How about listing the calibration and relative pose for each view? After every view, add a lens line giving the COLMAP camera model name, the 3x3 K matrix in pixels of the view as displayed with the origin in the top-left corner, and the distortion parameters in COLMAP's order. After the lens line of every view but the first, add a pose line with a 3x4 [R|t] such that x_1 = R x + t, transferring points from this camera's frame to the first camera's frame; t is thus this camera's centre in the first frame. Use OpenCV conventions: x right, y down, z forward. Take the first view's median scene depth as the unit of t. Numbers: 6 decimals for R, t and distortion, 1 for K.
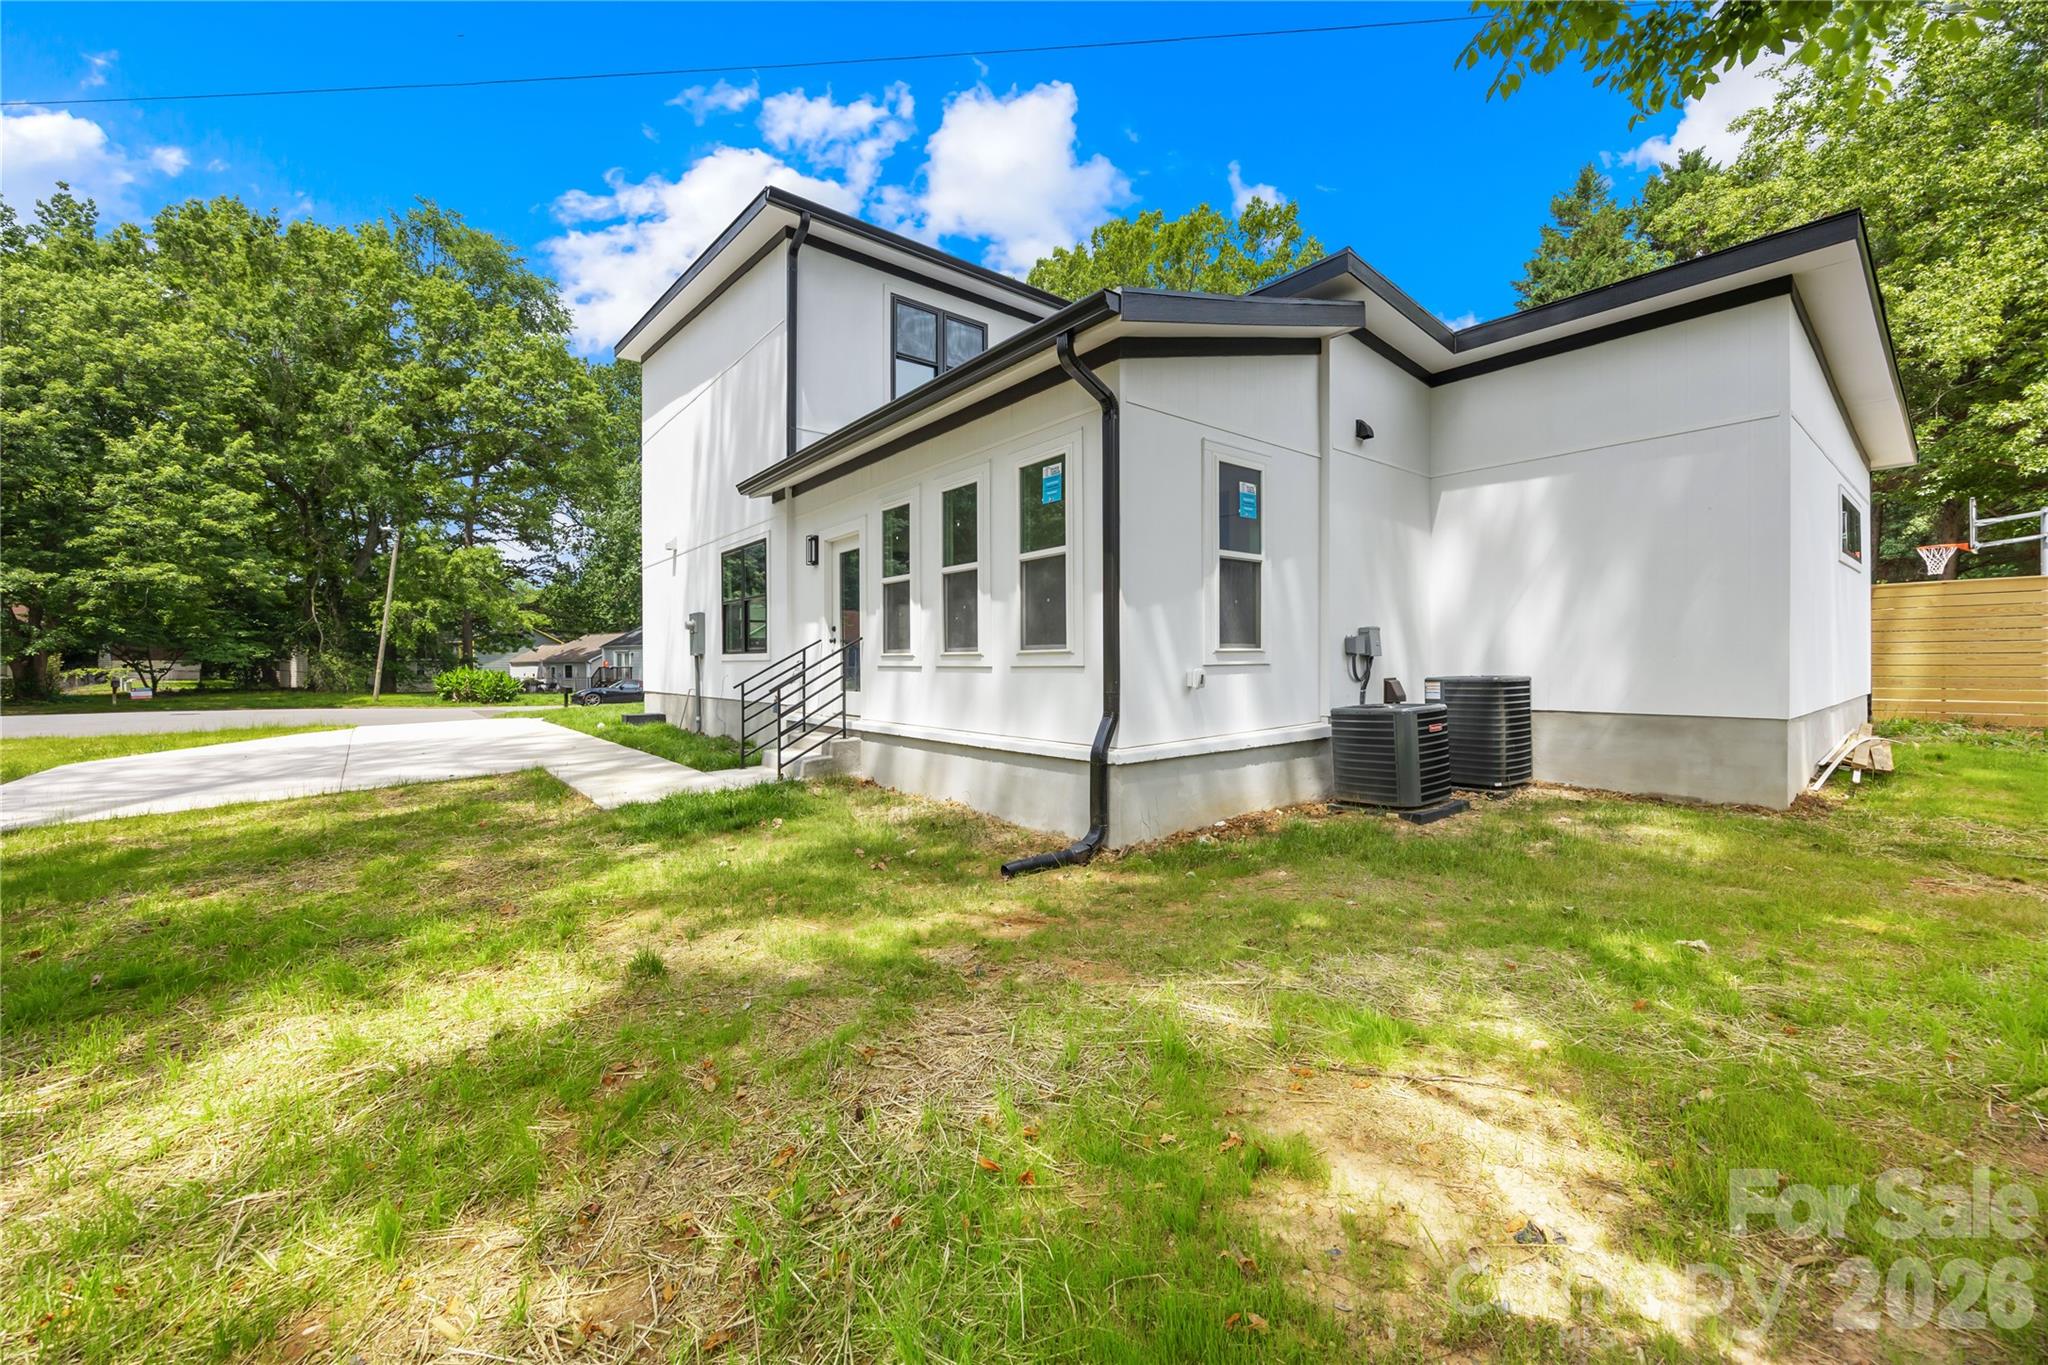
lens RADIAL K [[784.0, 0, 1023.7], [0, 784.0, 651.9], [0, 0, 1]] dist [0.001171, 0.000123]
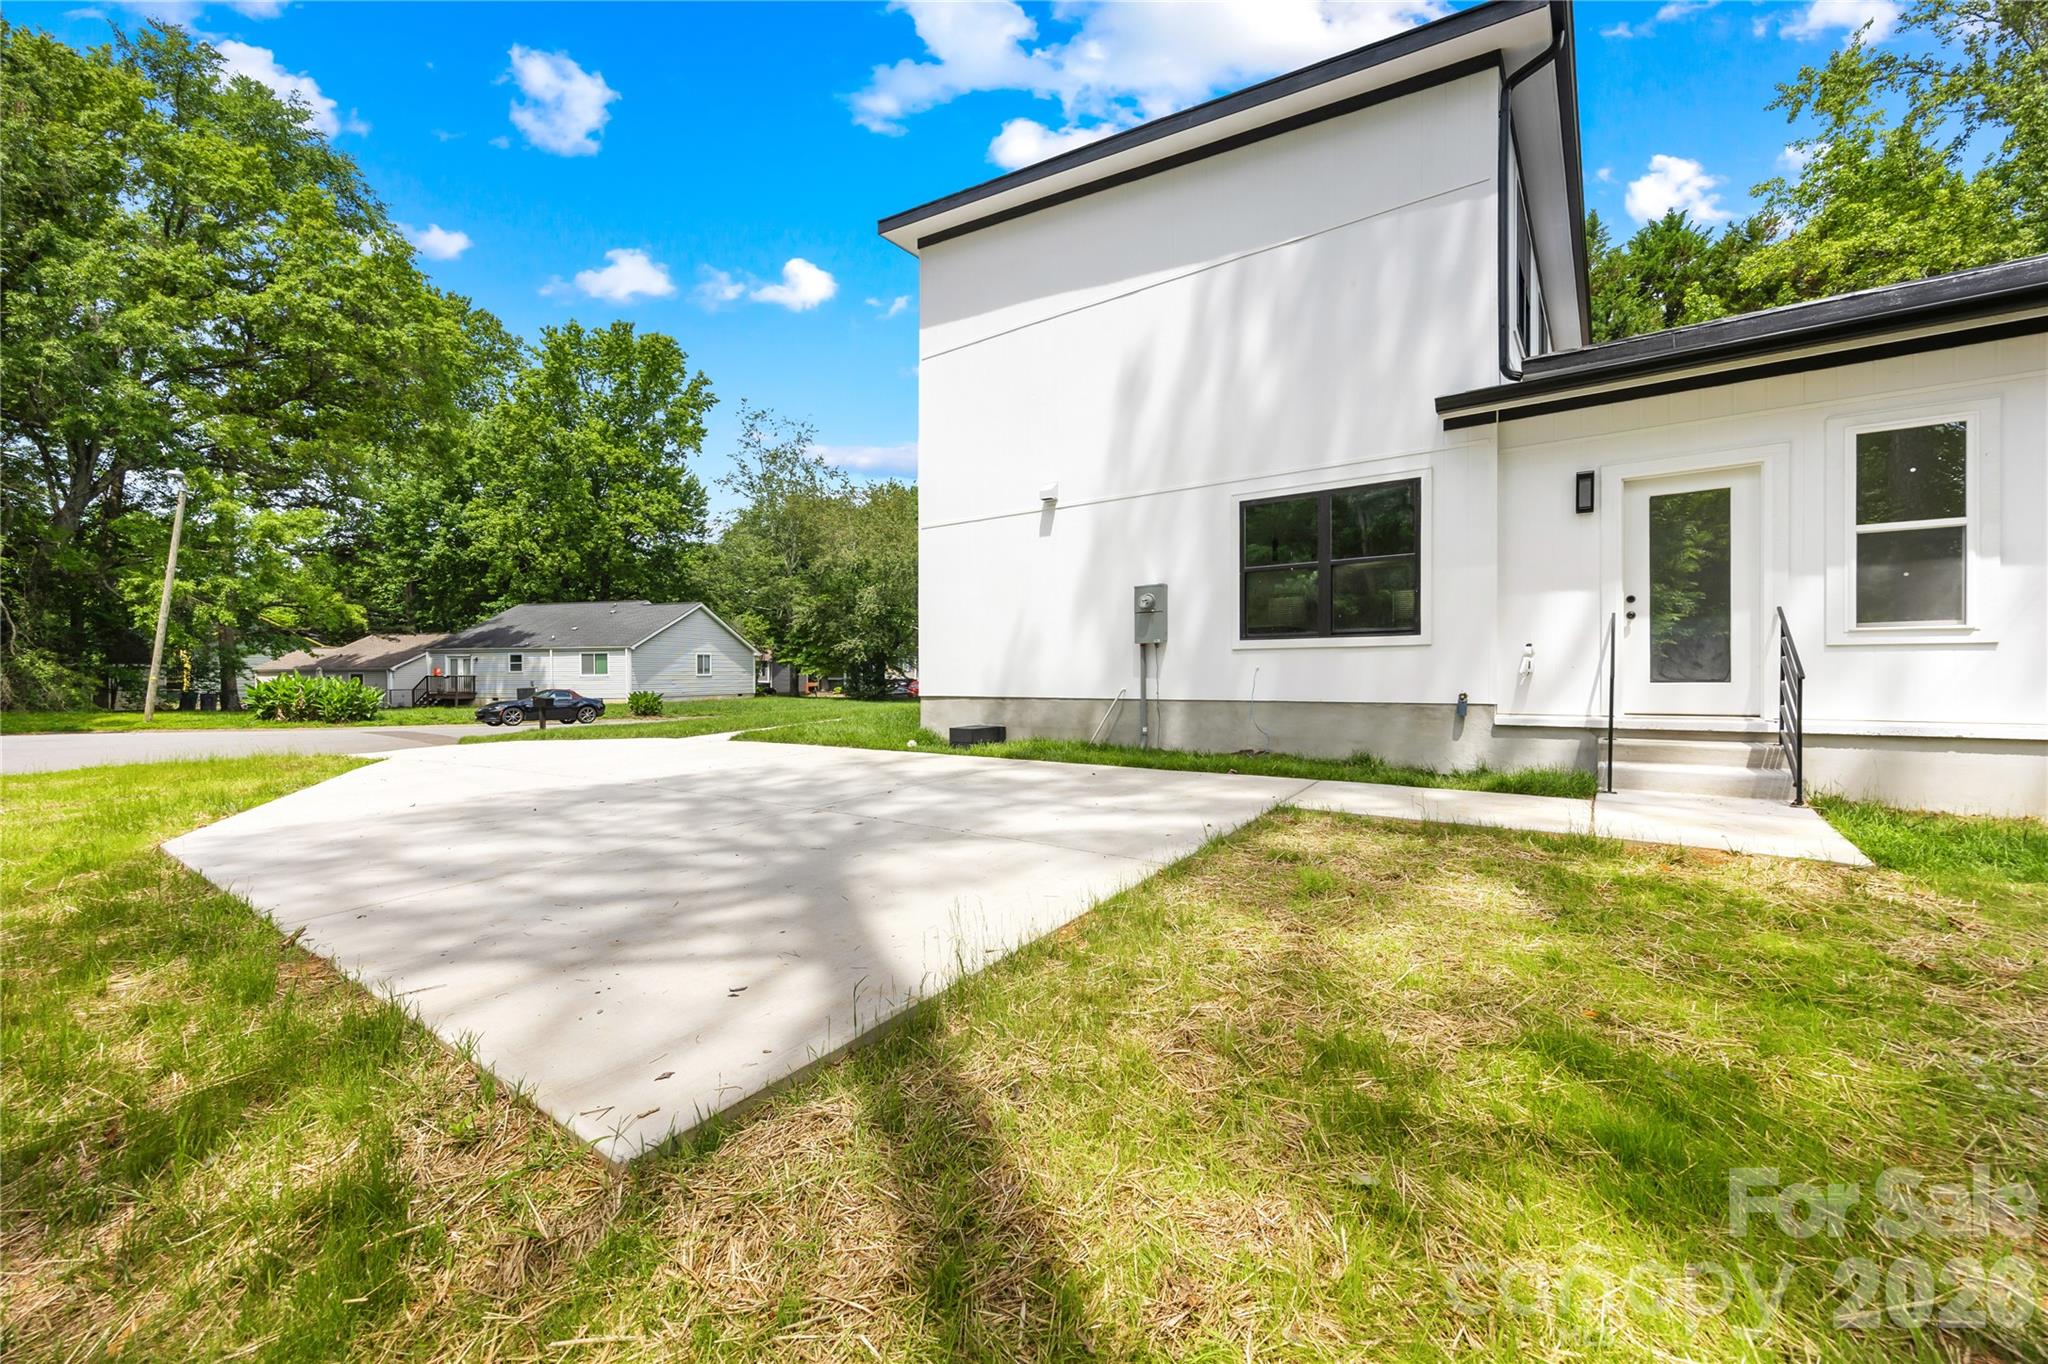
lens RADIAL K [[795.6, 0, 1024.9], [0, 795.6, 664.6], [0, 0, 1]] dist [-0.000574, -0.000155]
pose [[0.963065, 0.003774, 0.269243, -0.267410], [-0.003879, 0.999992, -0.000142, 0.009237], [-0.269242, -0.000908, 0.963072, 0.116459]]
